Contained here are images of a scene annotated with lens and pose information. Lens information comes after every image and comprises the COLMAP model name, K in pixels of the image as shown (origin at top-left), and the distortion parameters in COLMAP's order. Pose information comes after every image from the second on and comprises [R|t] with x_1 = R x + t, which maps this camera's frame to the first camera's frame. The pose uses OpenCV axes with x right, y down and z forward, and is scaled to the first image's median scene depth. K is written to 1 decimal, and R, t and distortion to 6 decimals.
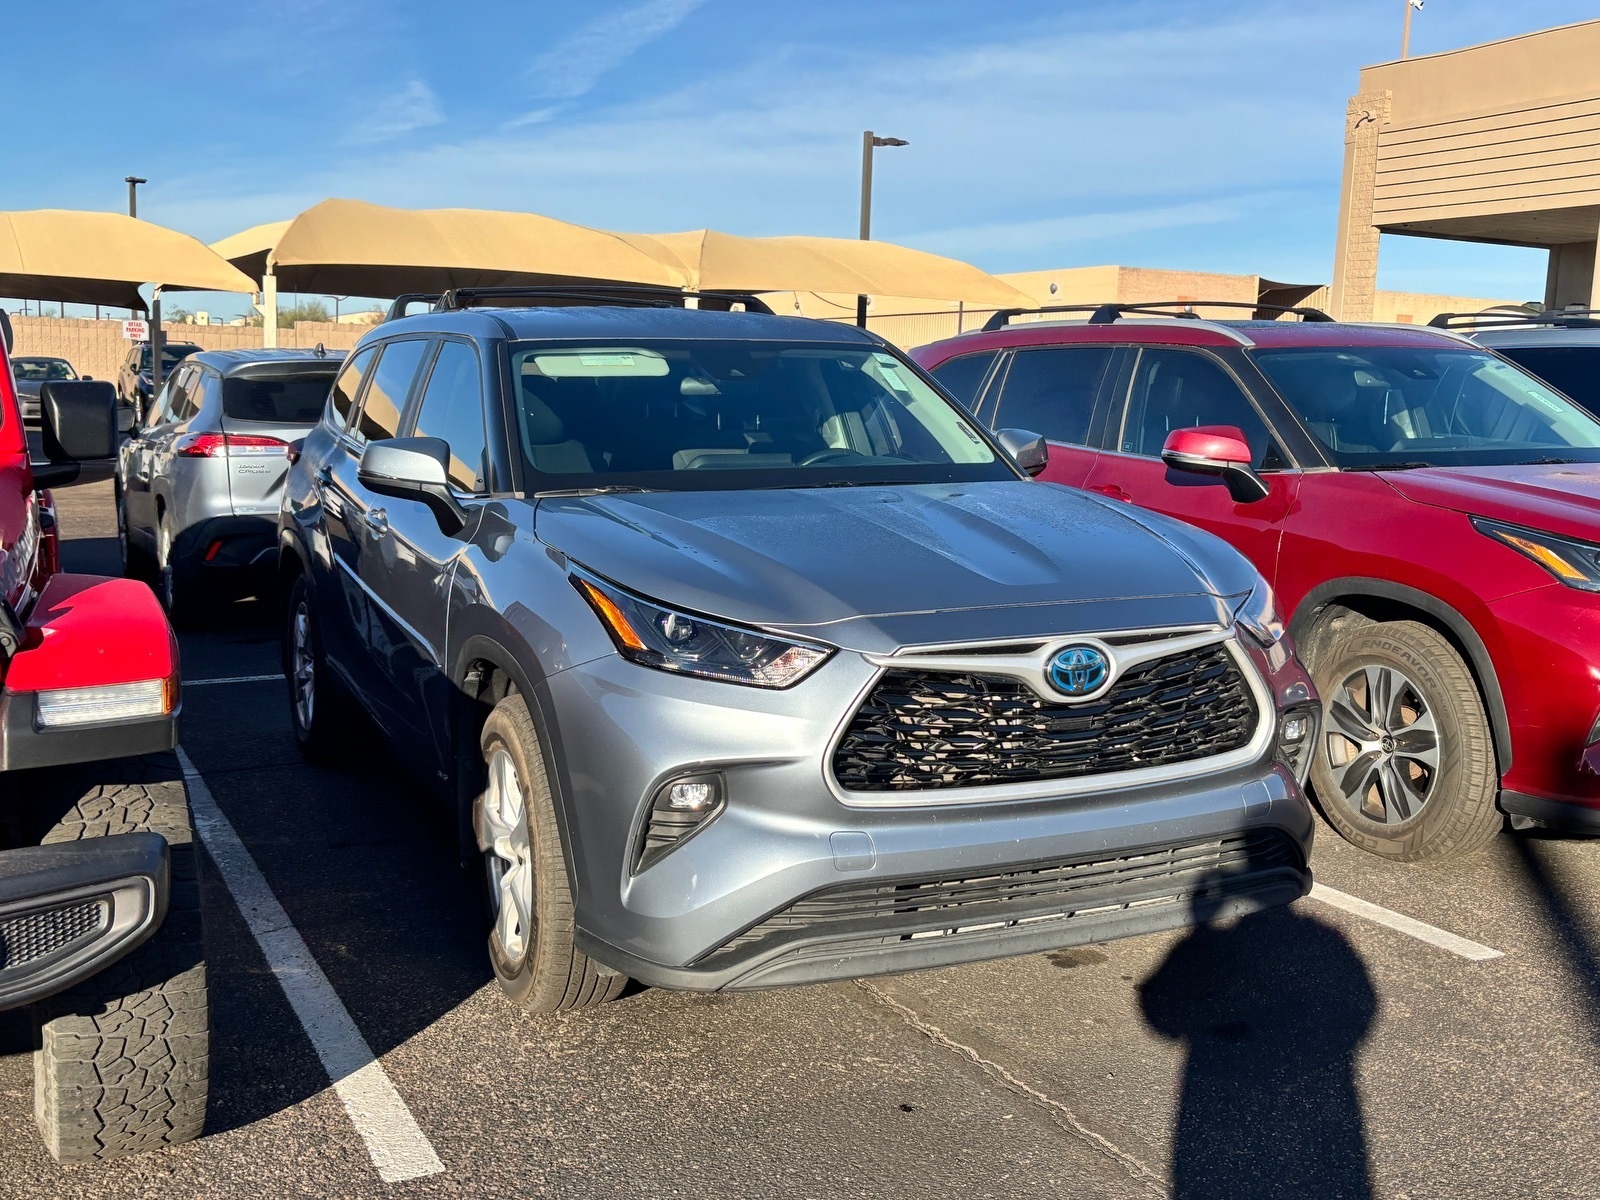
lens RADIAL K [[1737.6, 0, 800.0], [0, 1737.6, 600.0], [0, 0, 1]] dist [0.002383, 0.008136]
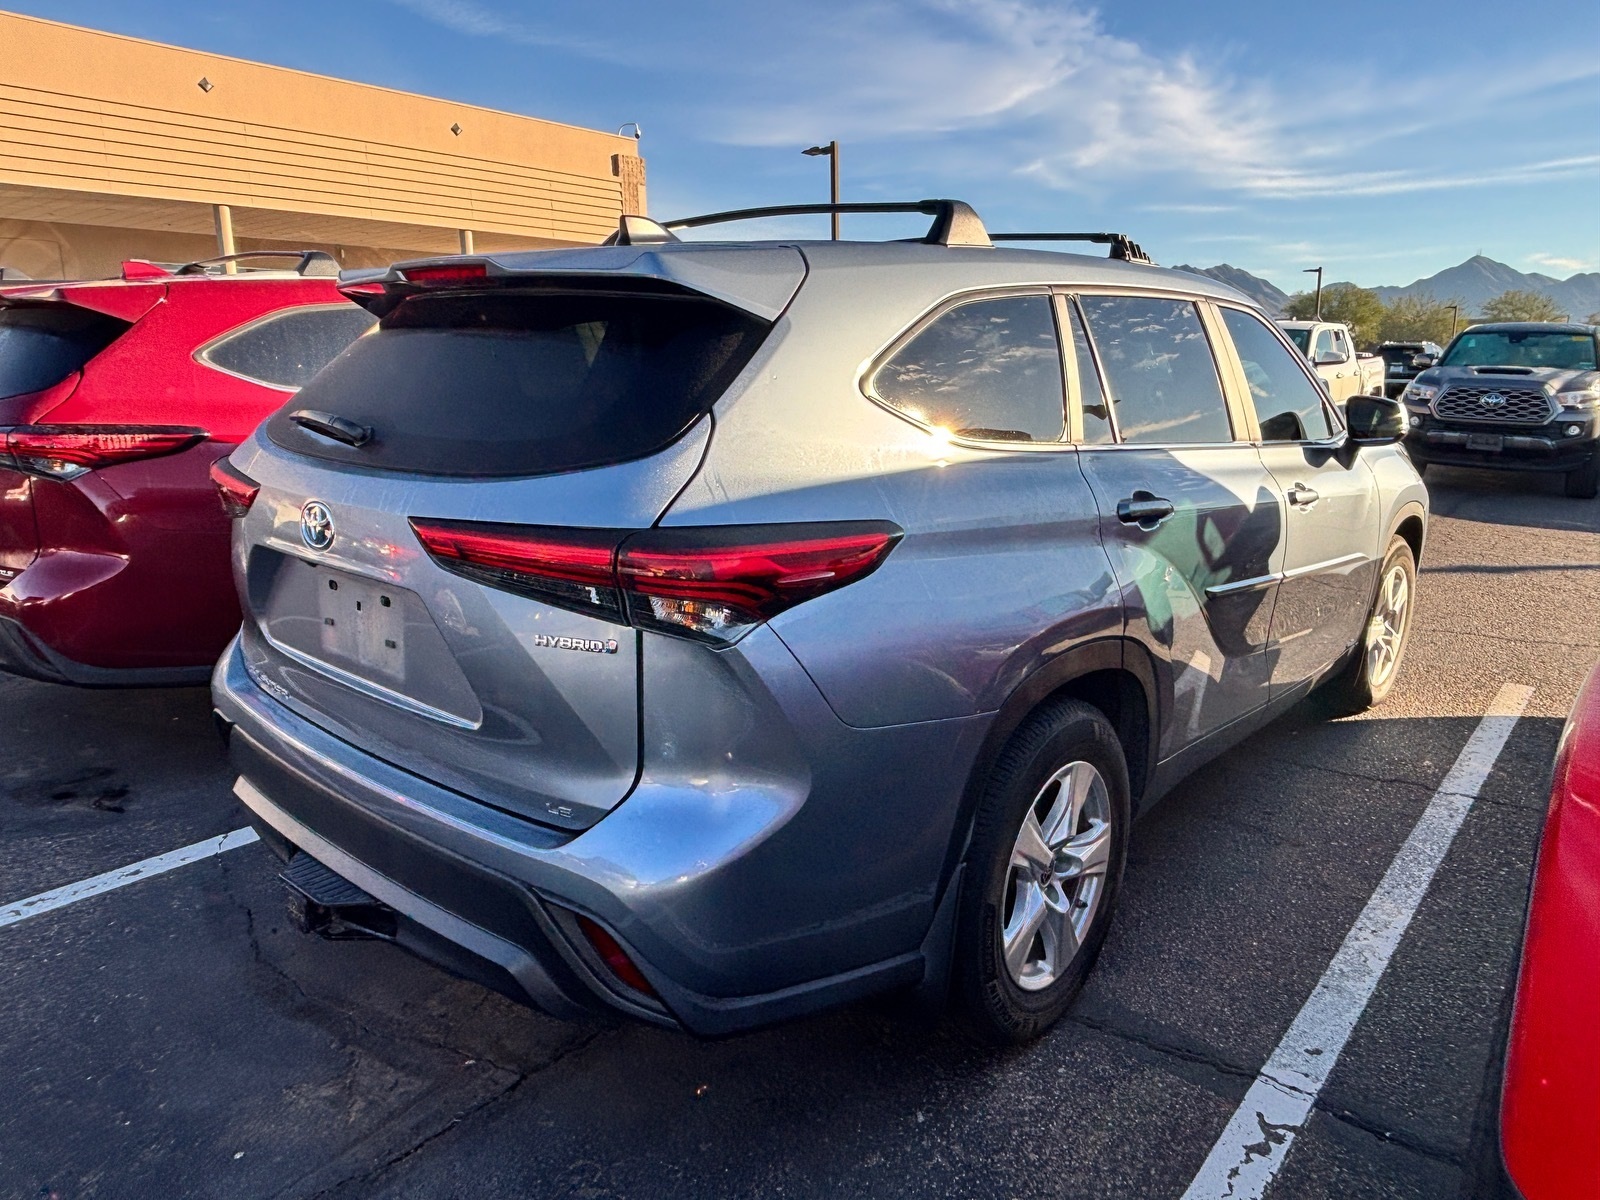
lens RADIAL K [[1038.4, 0, 800.0], [0, 1038.4, 600.0], [0, 0, 1]] dist [0.000032, 0.000051]
pose [[-0.401803, -0.223177, 0.888114, -0.613238], [0.107200, 0.951715, 0.287659, -0.184417], [-0.909430, 0.210788, -0.358477, 1.357328]]
